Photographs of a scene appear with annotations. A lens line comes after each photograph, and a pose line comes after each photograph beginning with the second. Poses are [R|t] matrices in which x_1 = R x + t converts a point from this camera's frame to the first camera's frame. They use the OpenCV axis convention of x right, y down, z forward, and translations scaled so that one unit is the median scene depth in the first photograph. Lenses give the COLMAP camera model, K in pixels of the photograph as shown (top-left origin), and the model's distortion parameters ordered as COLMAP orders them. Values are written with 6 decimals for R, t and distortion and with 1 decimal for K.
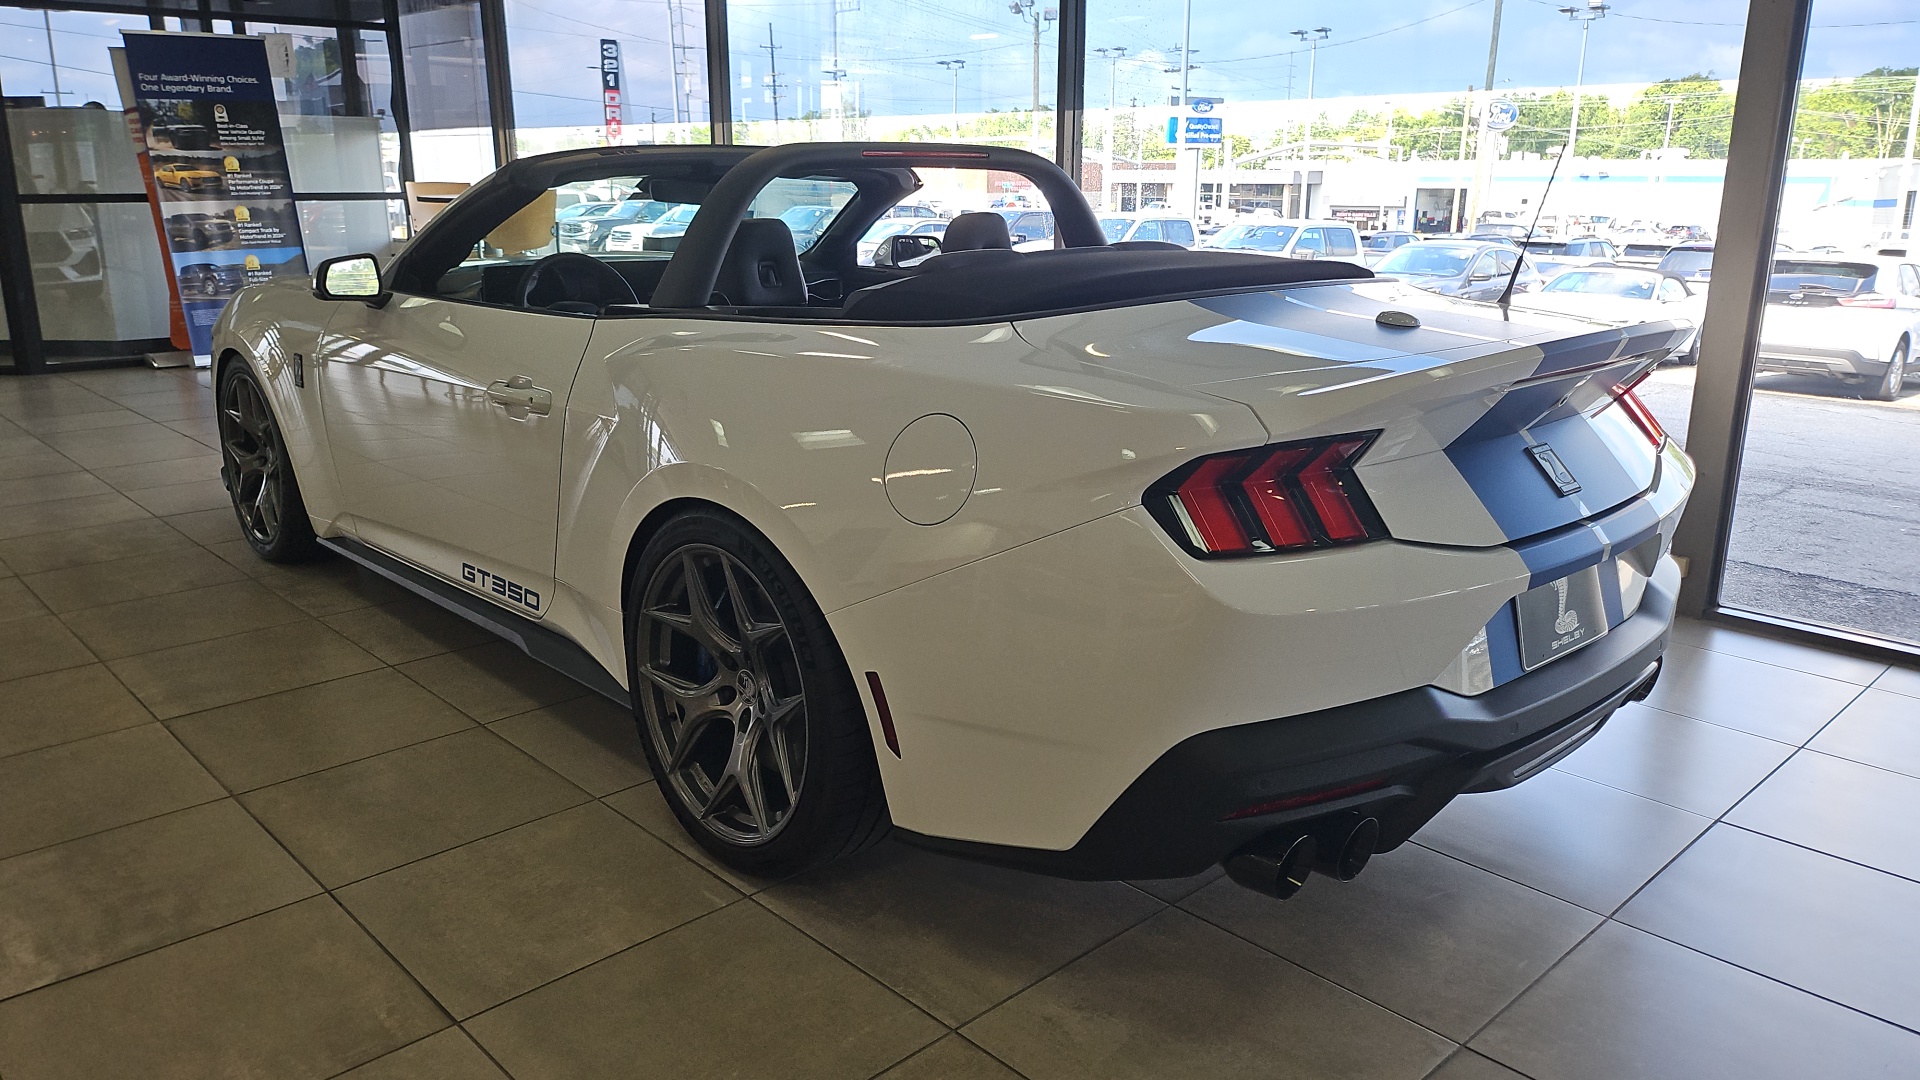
lens RADIAL K [[1344.5, 0, 959.2], [0, 1344.5, 544.3], [0, 0, 1]] dist [0.044973, -0.065692]
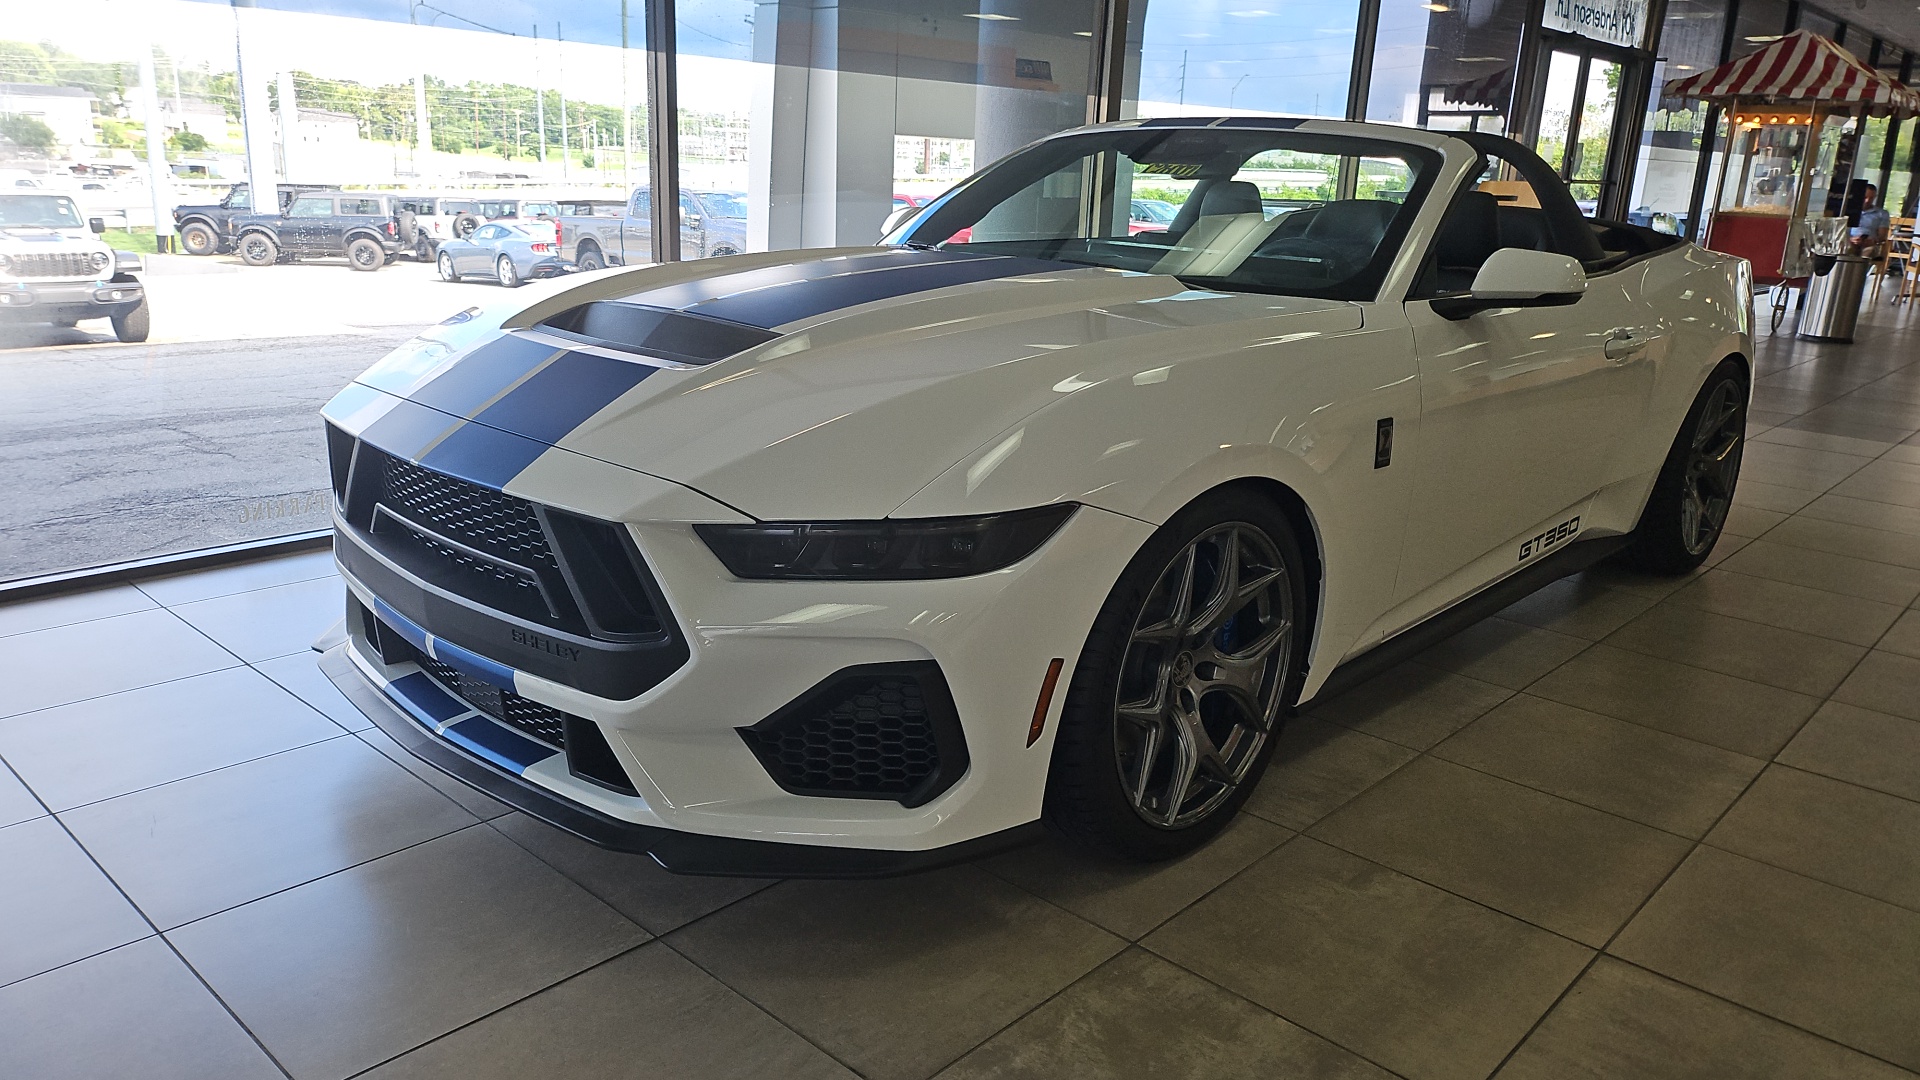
lens RADIAL K [[1344.5, 0, 958.6], [0, 1344.5, 541.4], [0, 0, 1]] dist [0.044973, -0.065692]
pose [[-0.056148, -0.282972, 0.957483, -0.091350], [0.217850, 0.932417, 0.288339, -0.025825], [-0.974366, 0.224778, 0.009292, 0.097679]]
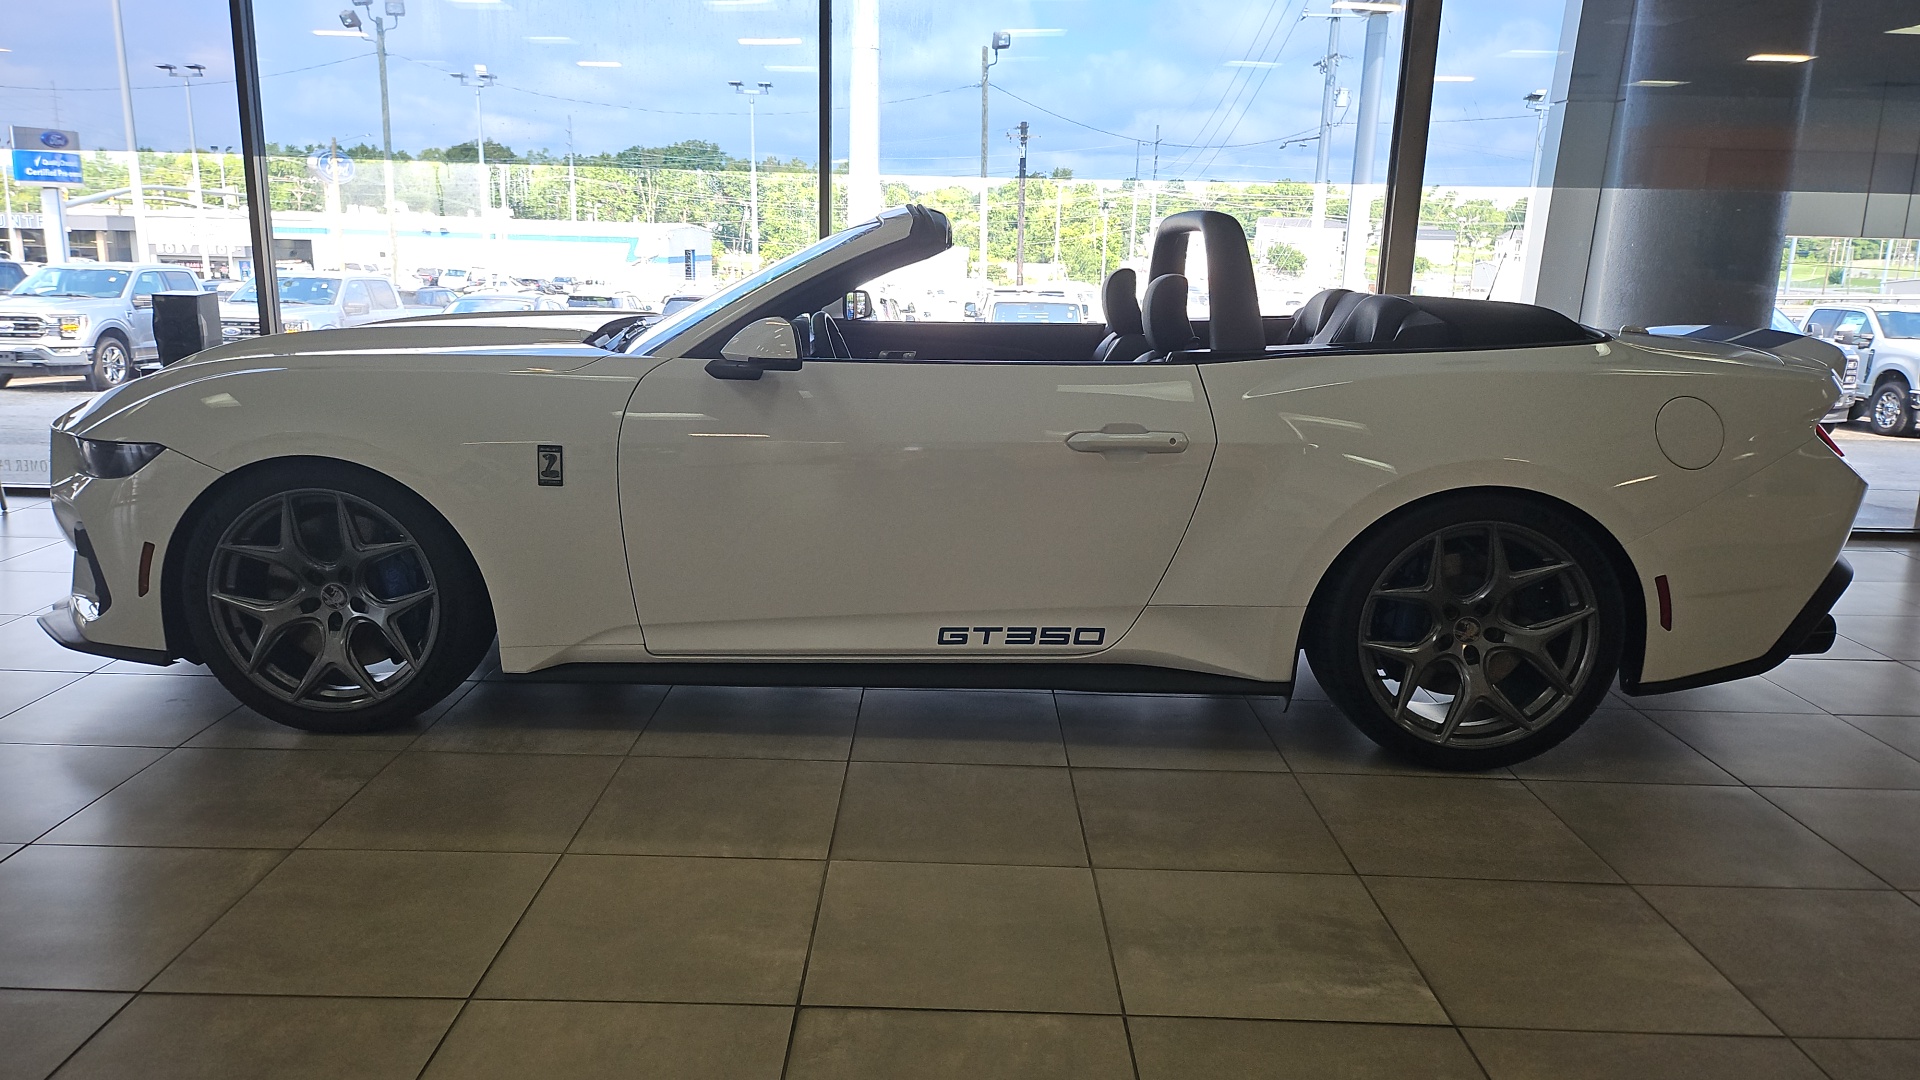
lens RADIAL K [[1344.5, 0, 963.3], [0, 1344.5, 533.7], [0, 0, 1]] dist [0.044973, -0.065692]
pose [[0.684278, -0.134589, 0.716693, -0.072905], [0.166341, 0.985718, 0.026292, -0.005317], [-0.709996, 0.101225, 0.696893, 0.021275]]
